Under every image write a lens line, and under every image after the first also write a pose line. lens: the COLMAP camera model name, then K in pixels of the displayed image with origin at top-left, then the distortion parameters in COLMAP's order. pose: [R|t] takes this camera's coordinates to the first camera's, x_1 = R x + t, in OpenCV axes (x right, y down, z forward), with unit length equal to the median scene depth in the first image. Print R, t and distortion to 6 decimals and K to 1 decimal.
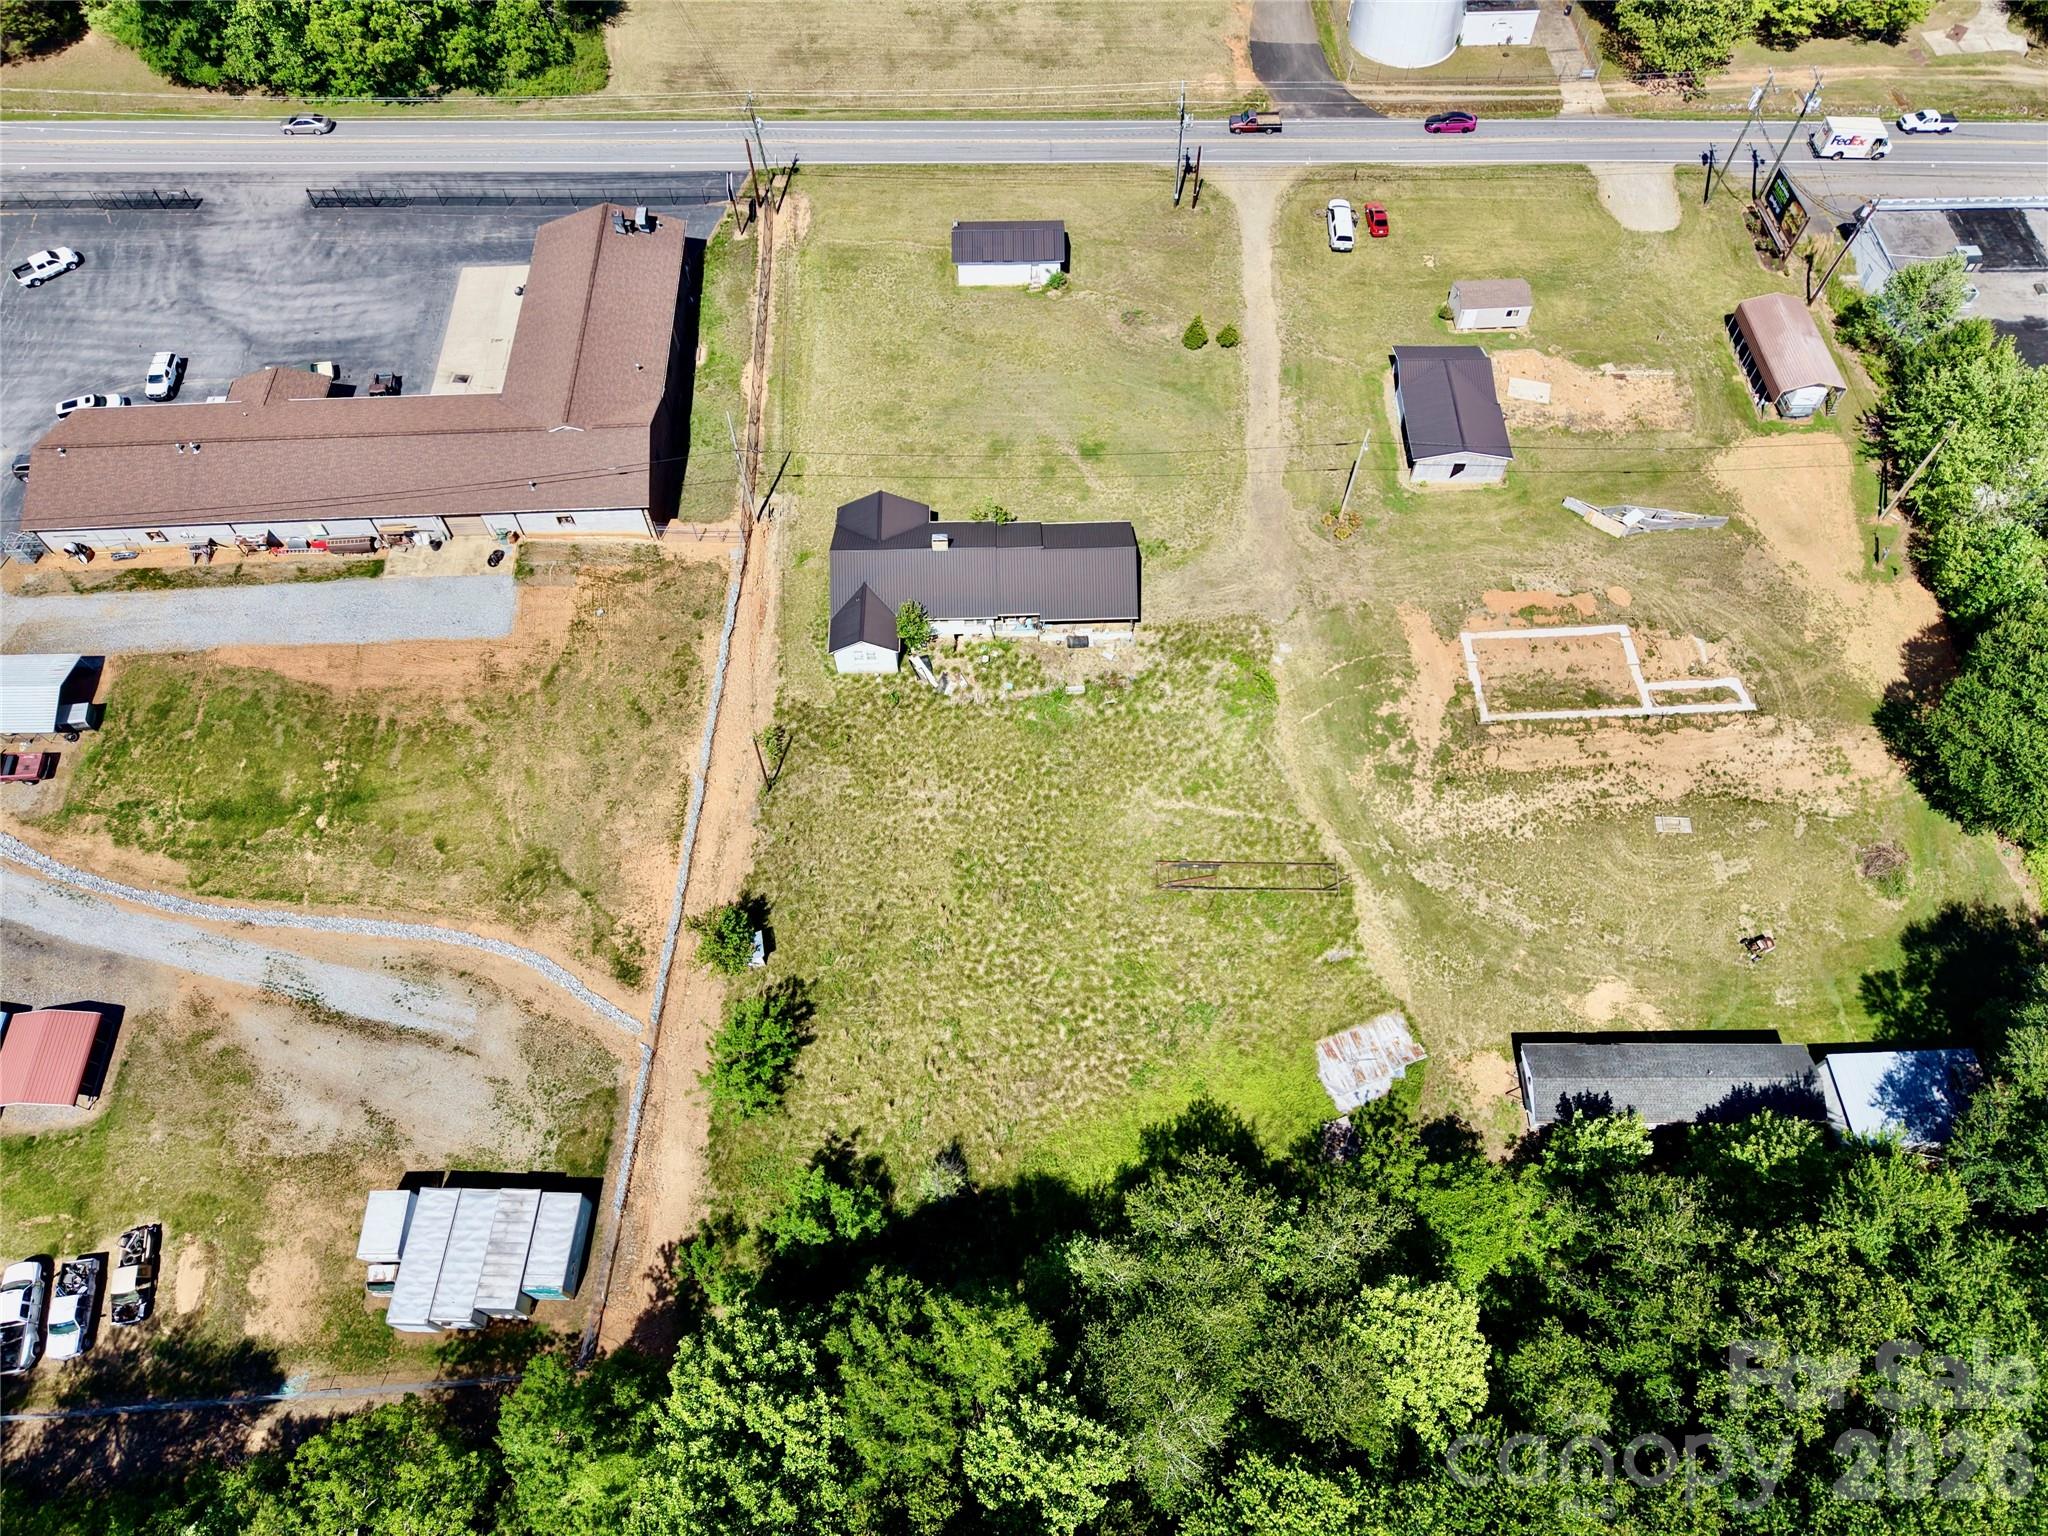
lens RADIAL K [[1362.3, 0, 1026.8], [0, 1362.3, 770.3], [0, 0, 1]] dist [0.038130, -0.039638]
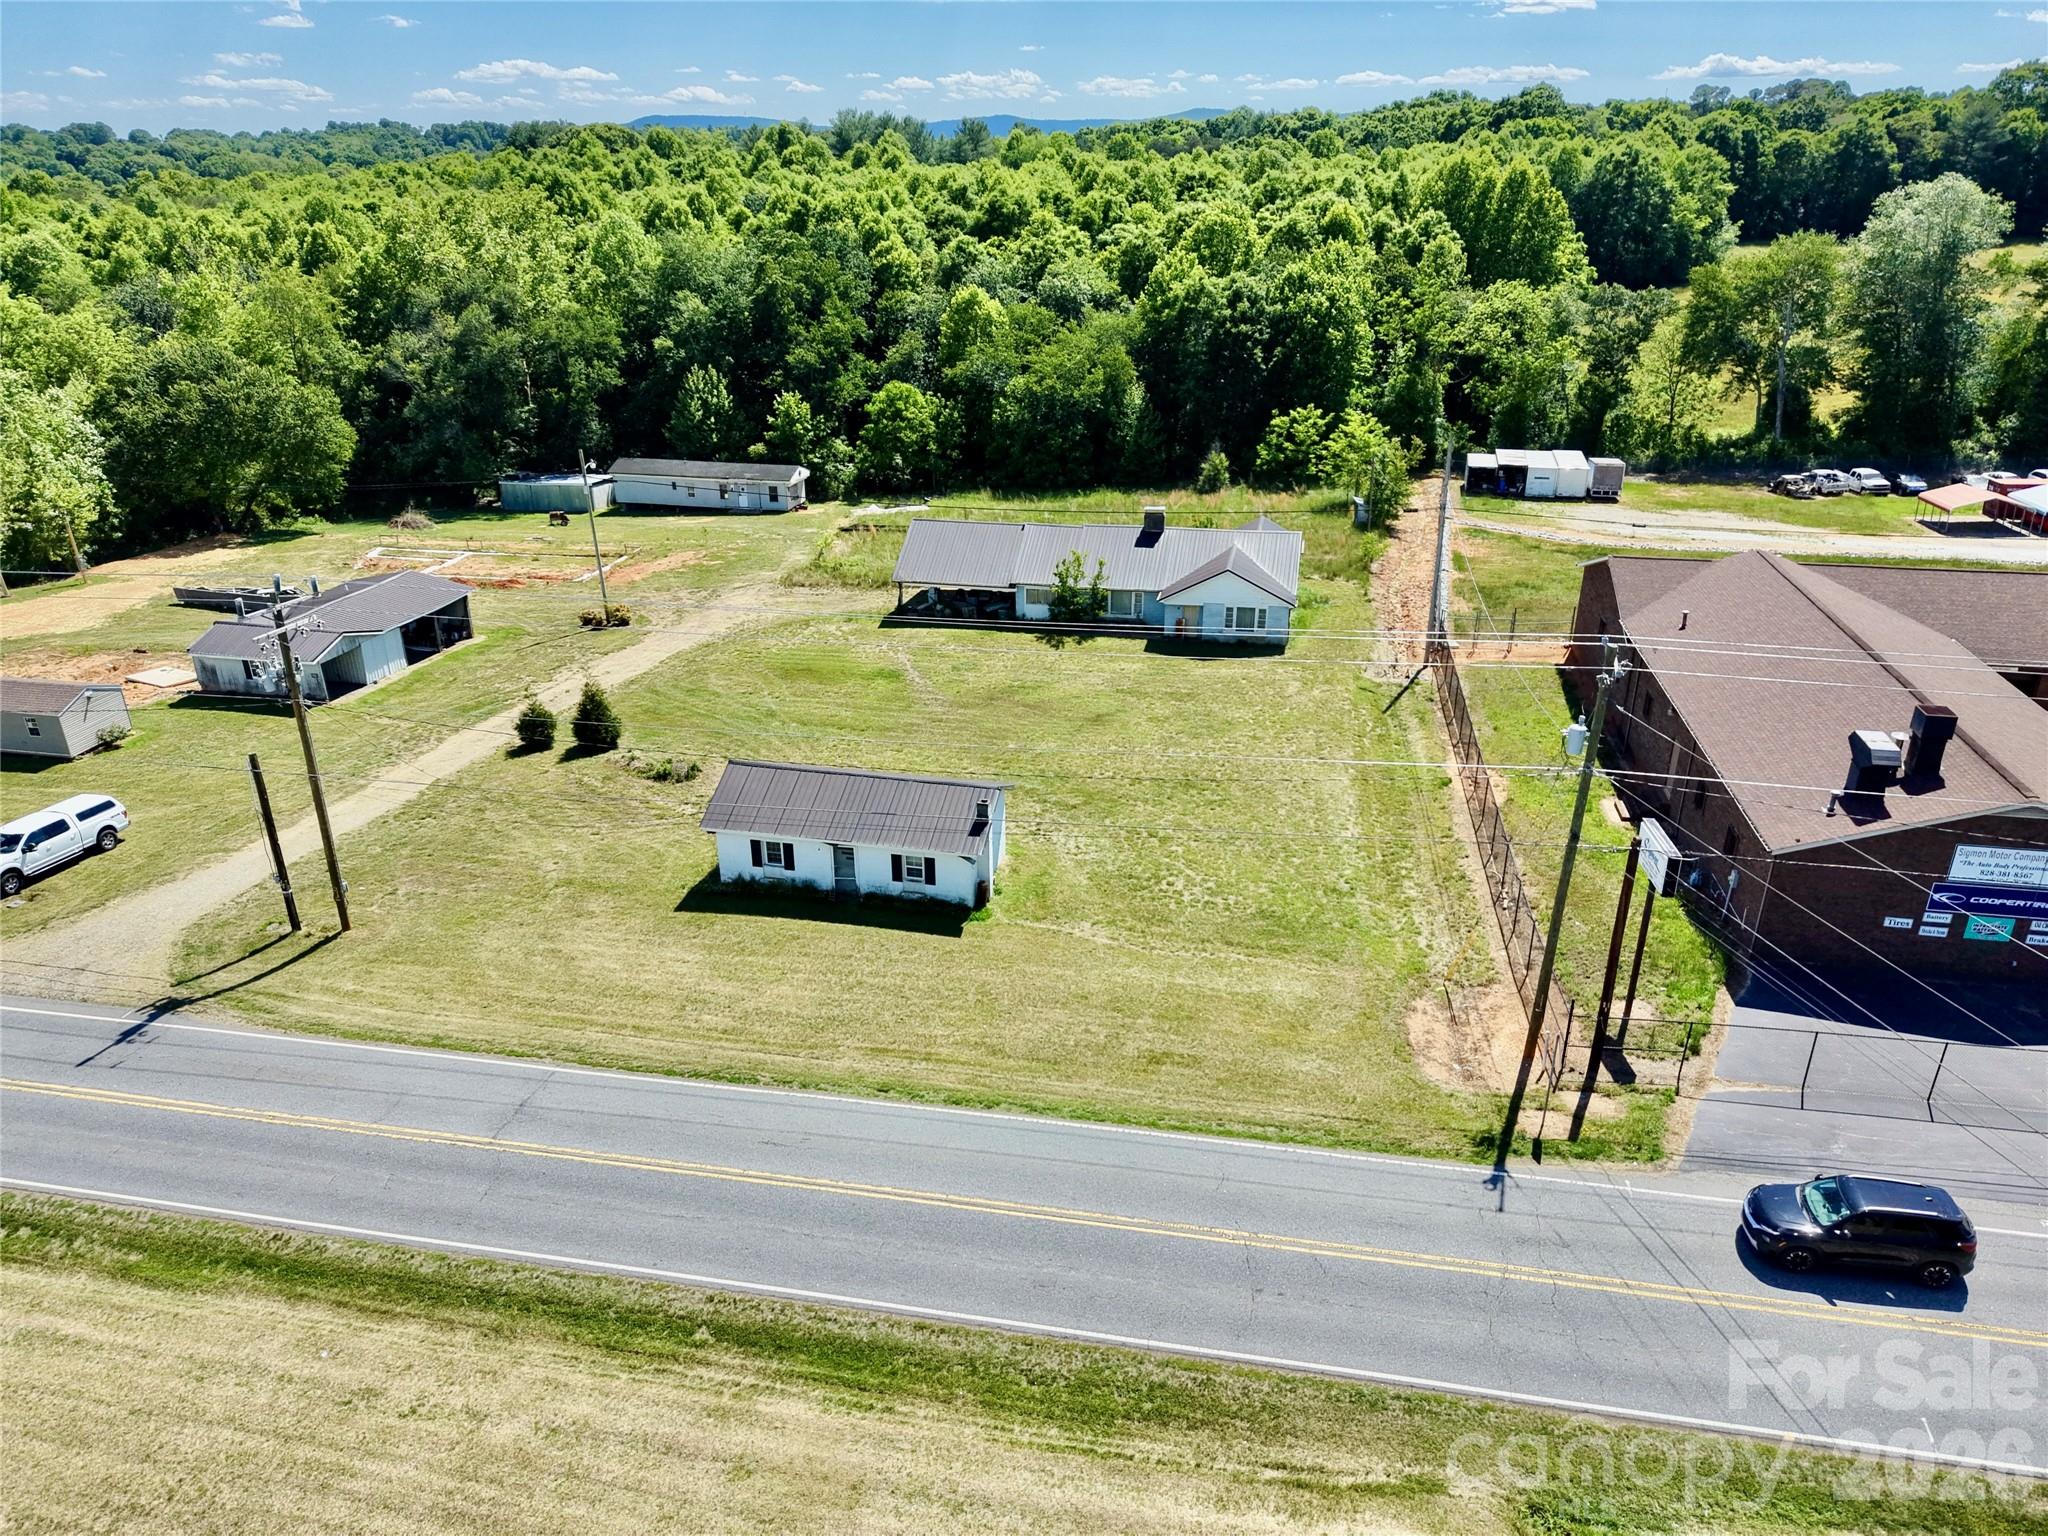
lens RADIAL K [[1362.3, 0, 1021.5], [0, 1362.3, 767.1], [0, 0, 1]] dist [0.038130, -0.039638]
pose [[-0.972126, -0.075857, 0.221847, -0.173063], [0.209728, 0.141631, 0.967448, -0.913337], [-0.104808, 0.987009, -0.121774, 1.244029]]
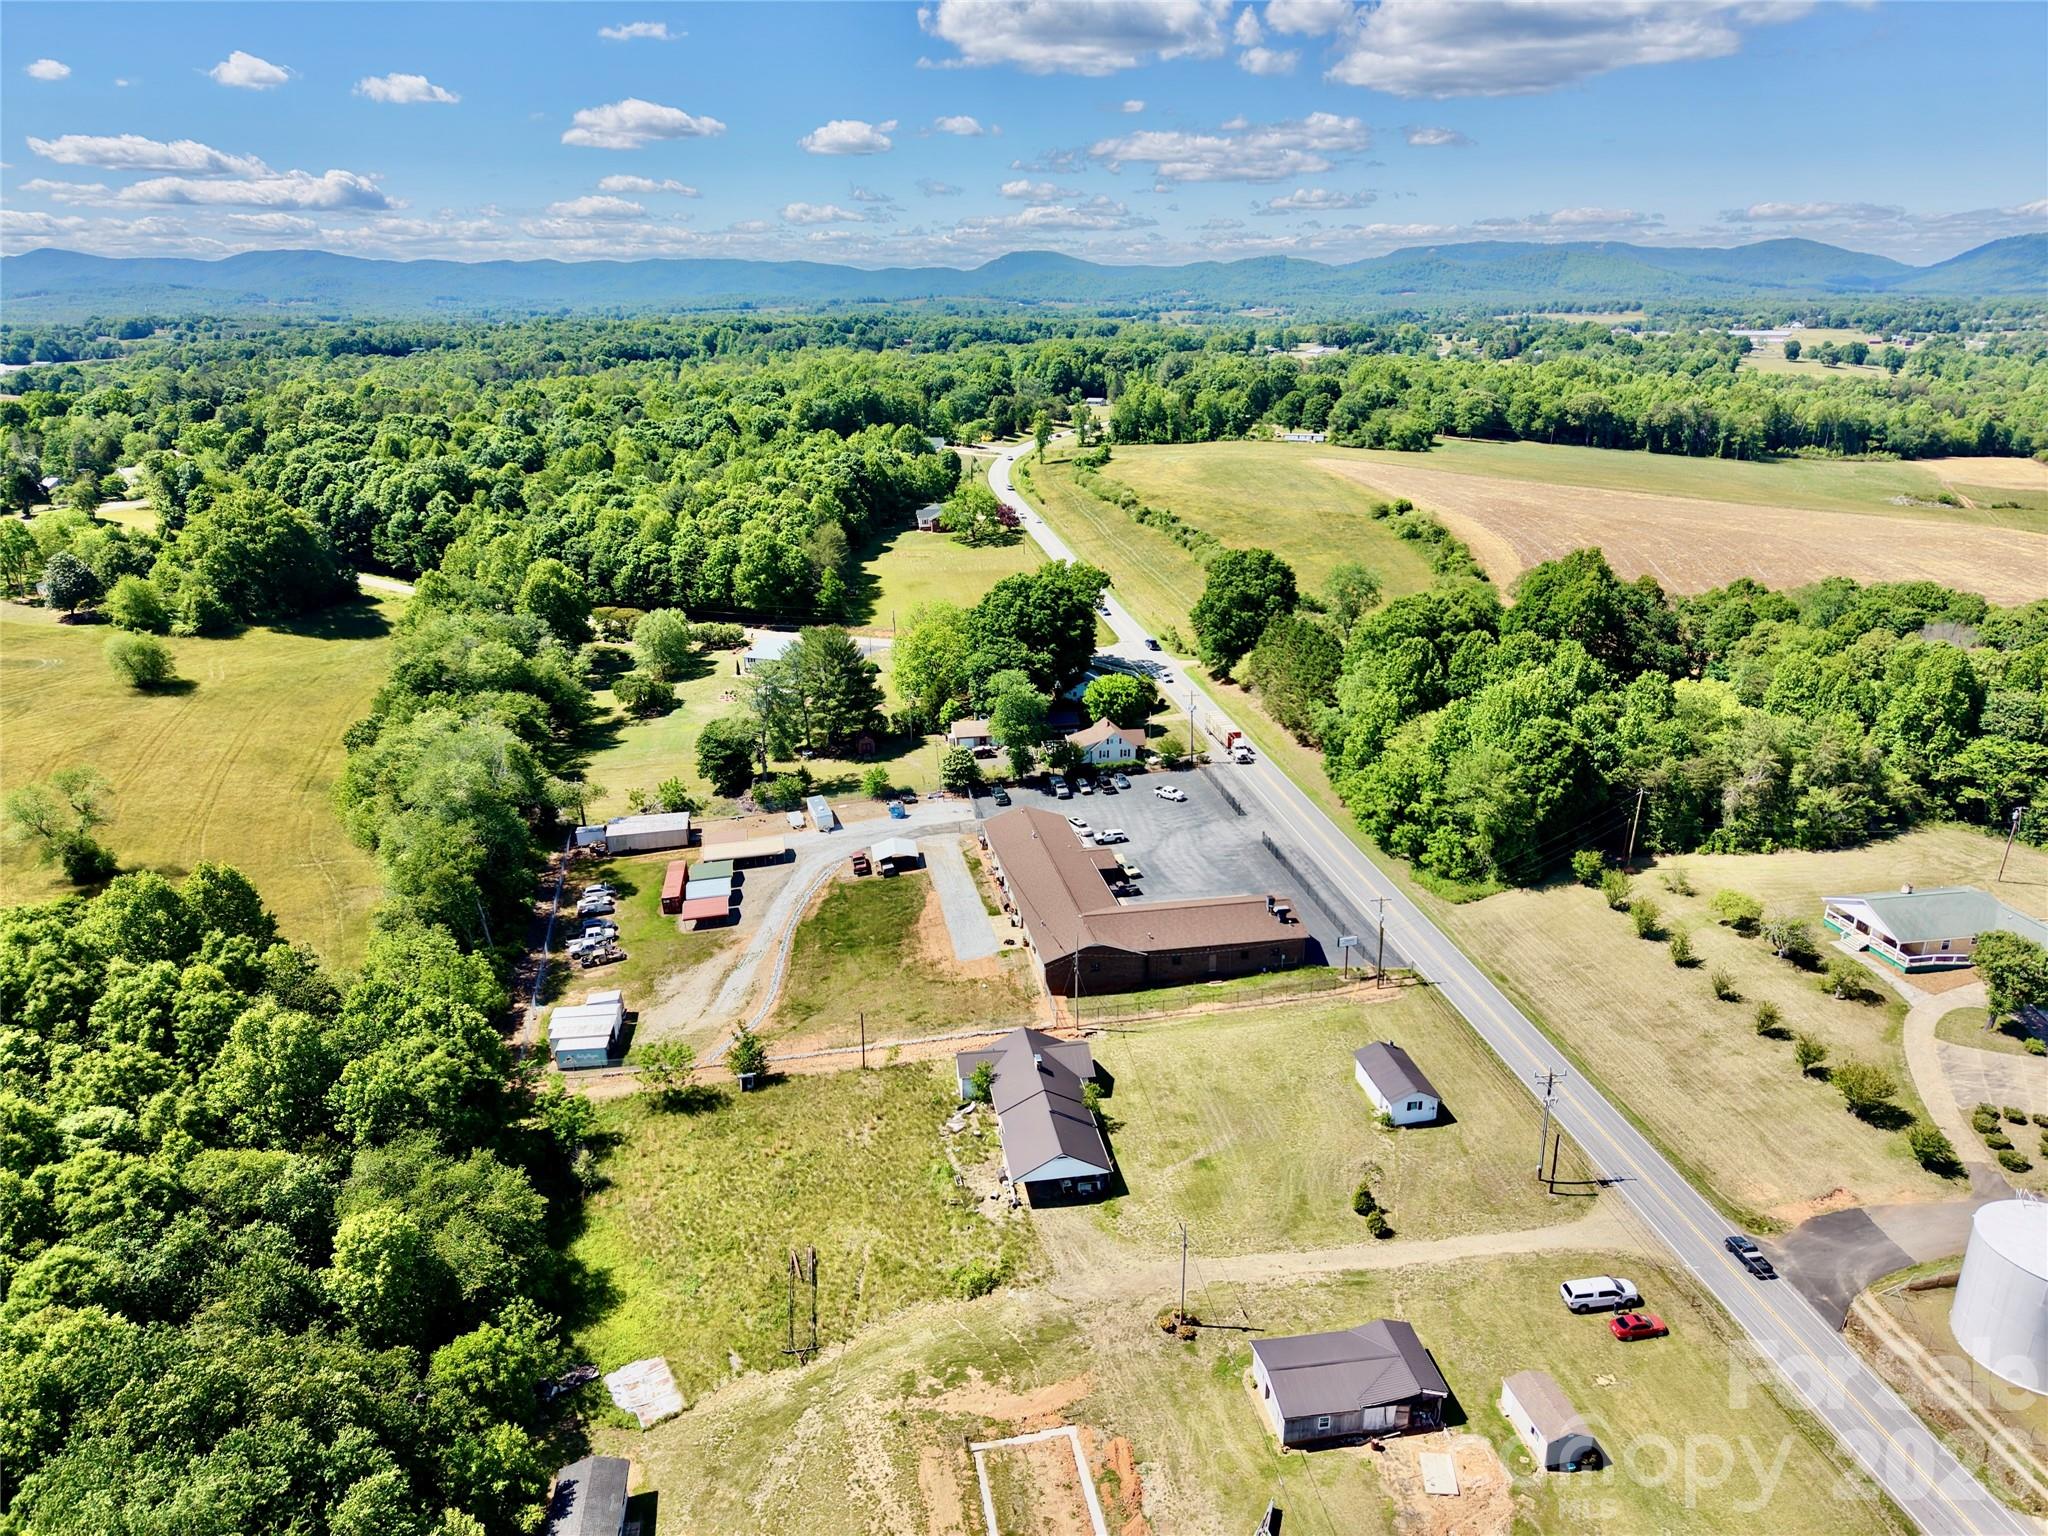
lens RADIAL K [[1362.3, 0, 1025.9], [0, 1362.3, 782.7], [0, 0, 1]] dist [0.038130, -0.039638]
pose [[0.143234, 0.344254, -0.927886, 1.116068], [-0.838413, 0.540382, 0.071064, -0.409152], [0.525877, 0.767774, 0.366028, 0.271595]]
